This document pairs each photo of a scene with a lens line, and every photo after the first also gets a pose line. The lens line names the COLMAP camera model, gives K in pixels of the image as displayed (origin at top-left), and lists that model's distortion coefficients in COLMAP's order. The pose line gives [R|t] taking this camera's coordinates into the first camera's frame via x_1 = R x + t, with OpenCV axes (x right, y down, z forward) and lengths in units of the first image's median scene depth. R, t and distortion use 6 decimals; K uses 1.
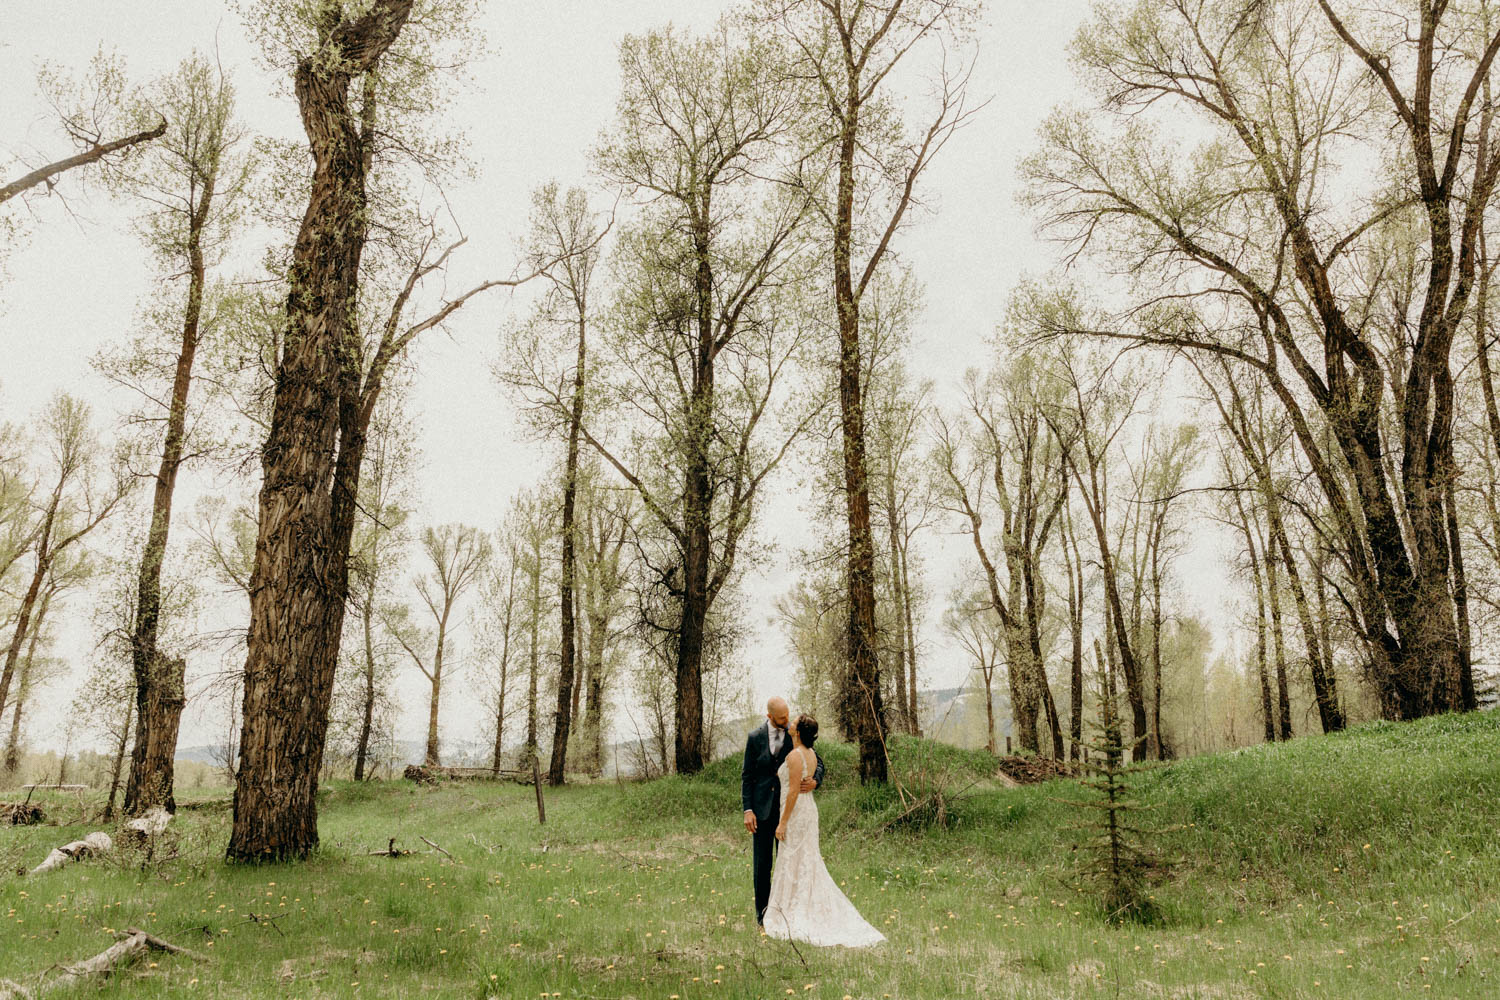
lens RADIAL K [[1080.3, 0, 776.8], [0, 1080.3, 518.0], [0, 0, 1]] dist [-0.001596, 0.009562]
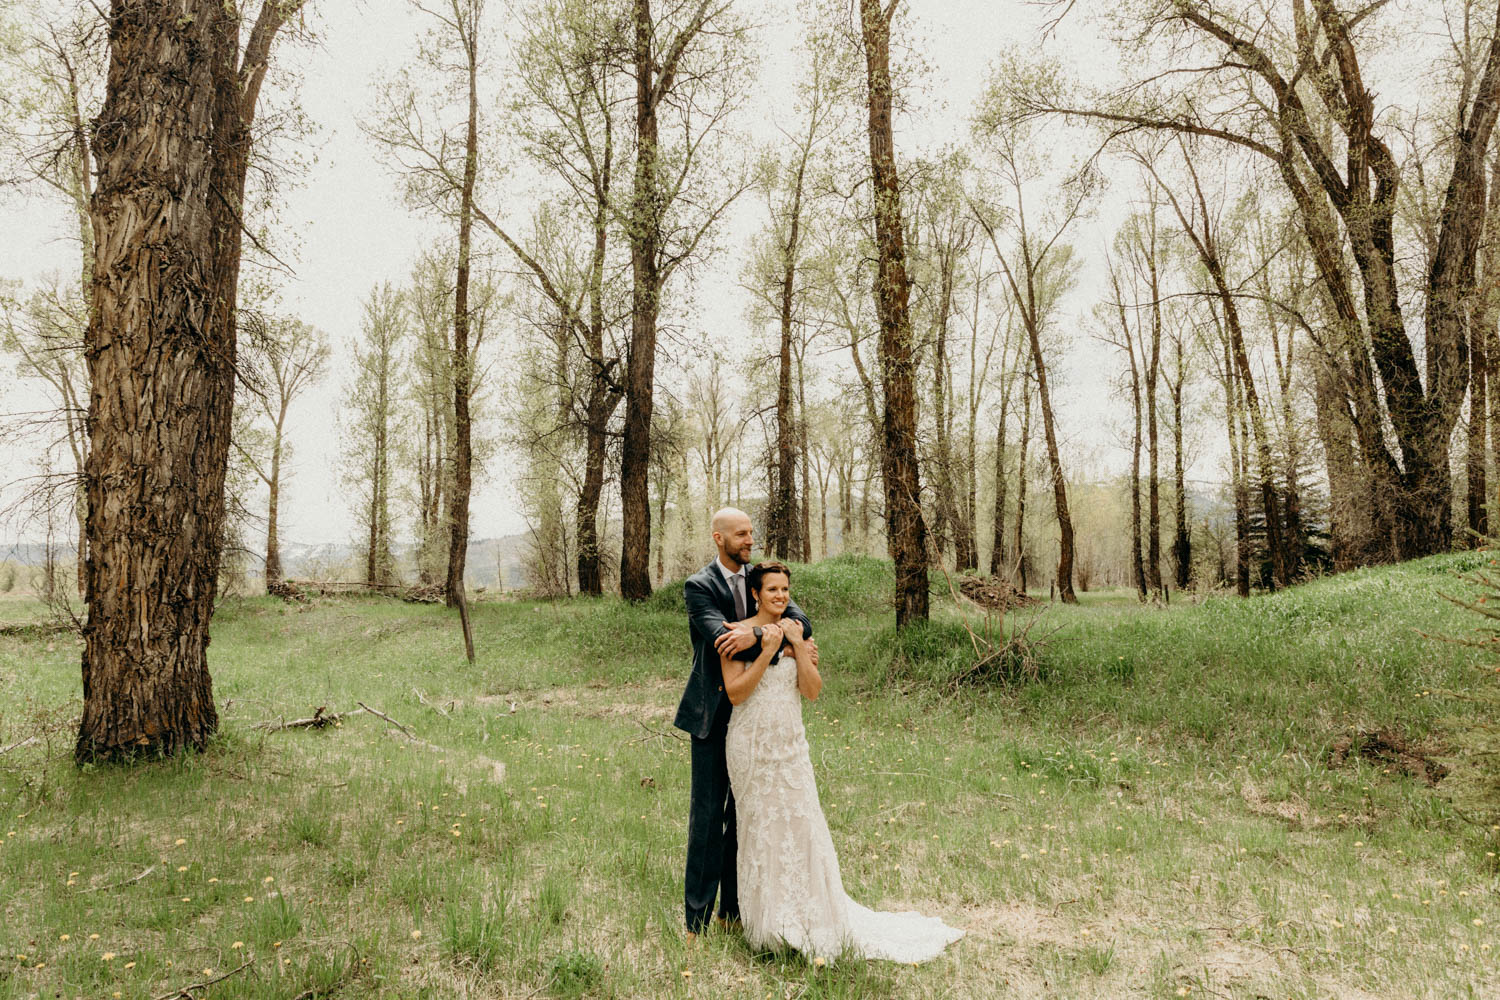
lens RADIAL K [[1013.1, 0, 750.0], [0, 1013.1, 500.0], [0, 0, 1]] dist [0.004761, -0.003233]
pose [[0.988912, 0.014545, 0.147790, -0.111980], [-0.037853, 0.987008, 0.156148, 0.027870], [-0.143599, -0.160010, 0.976615, 0.205198]]
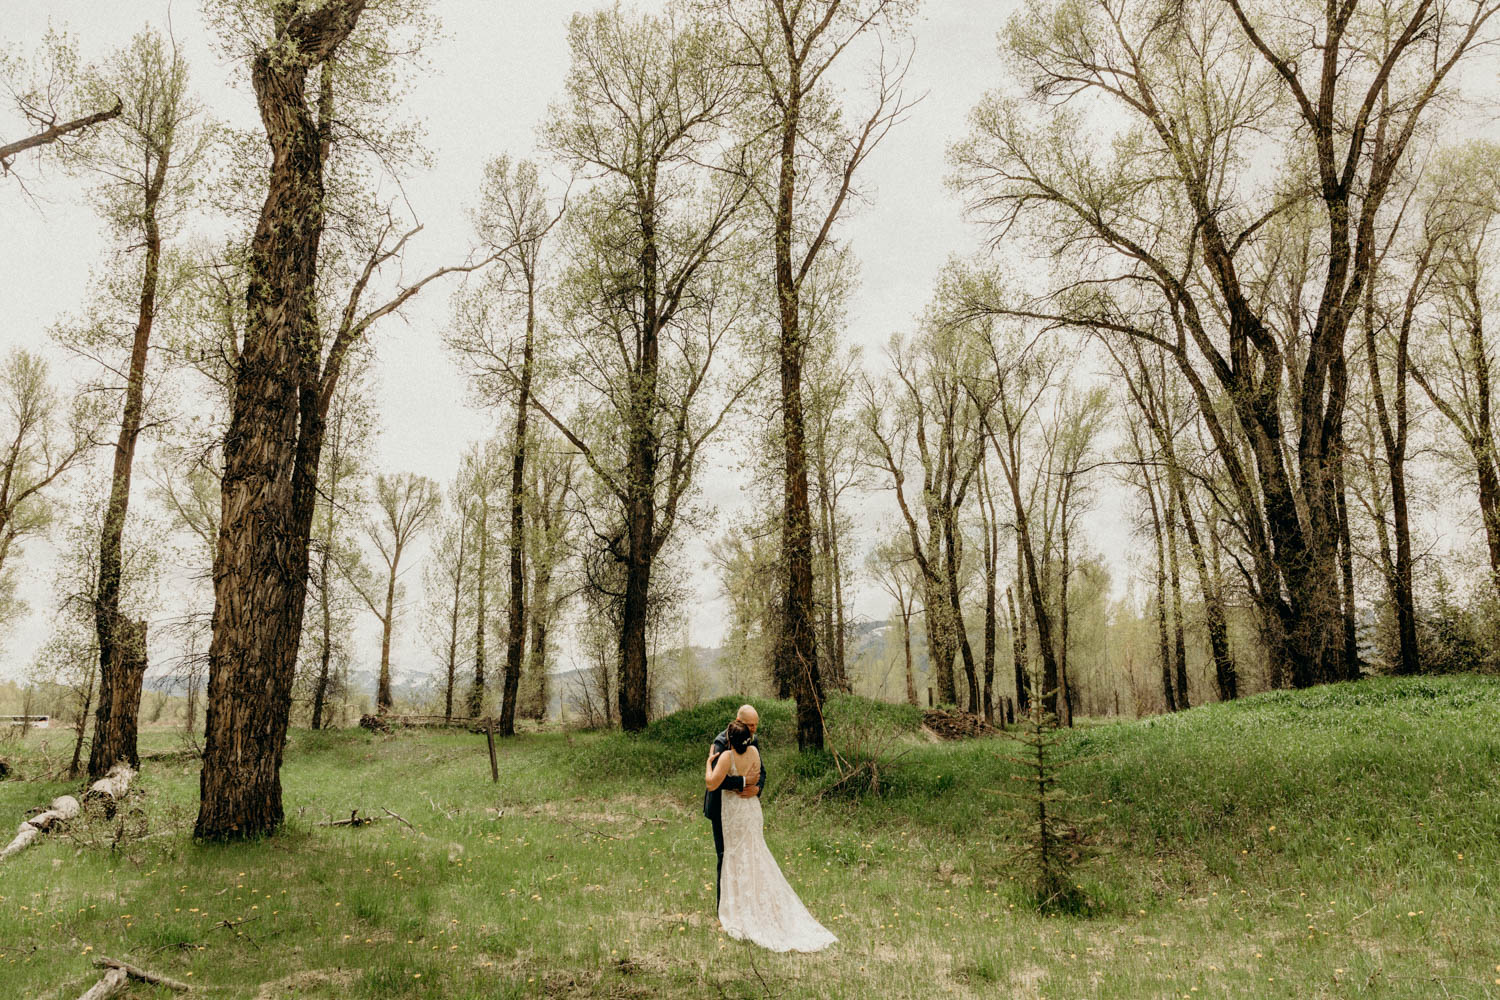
lens RADIAL K [[1013.1, 0, 750.0], [0, 1013.1, 500.0], [0, 0, 1]] dist [0.004761, -0.003233]
pose [[0.999174, 0.005854, 0.040221, -0.009106], [-0.007338, 0.999295, 0.036823, -0.027471], [-0.039978, -0.037088, 0.998512, 0.008786]]
